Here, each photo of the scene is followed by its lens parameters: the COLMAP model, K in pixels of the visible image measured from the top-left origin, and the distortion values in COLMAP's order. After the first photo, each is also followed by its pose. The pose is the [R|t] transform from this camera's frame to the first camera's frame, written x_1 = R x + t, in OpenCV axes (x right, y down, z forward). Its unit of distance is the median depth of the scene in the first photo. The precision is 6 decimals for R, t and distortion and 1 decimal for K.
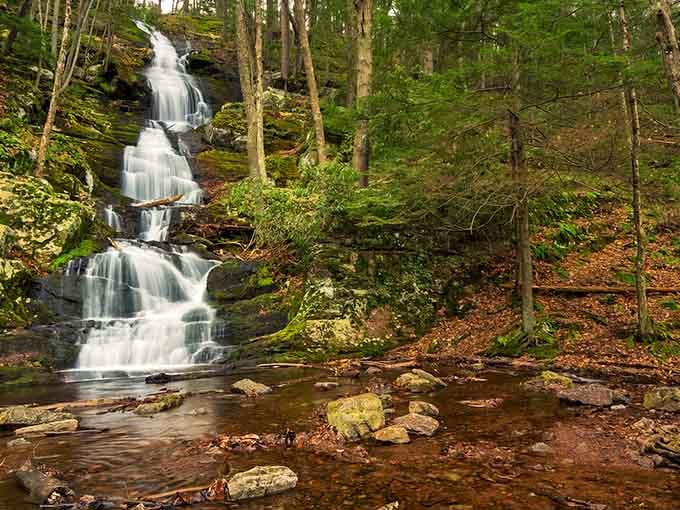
lens RADIAL K [[451.5, 0, 340.0], [0, 451.5, 255.0], [0, 0, 1]] dist [-0.000473, -0.002053]
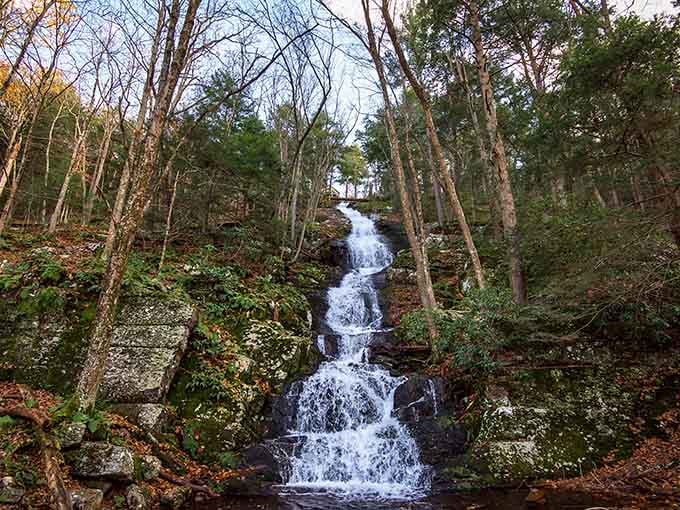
lens RADIAL K [[451.6, 0, 340.0], [0, 451.6, 255.0], [0, 0, 1]] dist [-0.052065, -0.002889]
pose [[0.927826, -0.152315, -0.340499, 0.031171], [0.040270, 0.948398, -0.314514, 0.076160], [0.370834, 0.278103, 0.886082, -0.209374]]
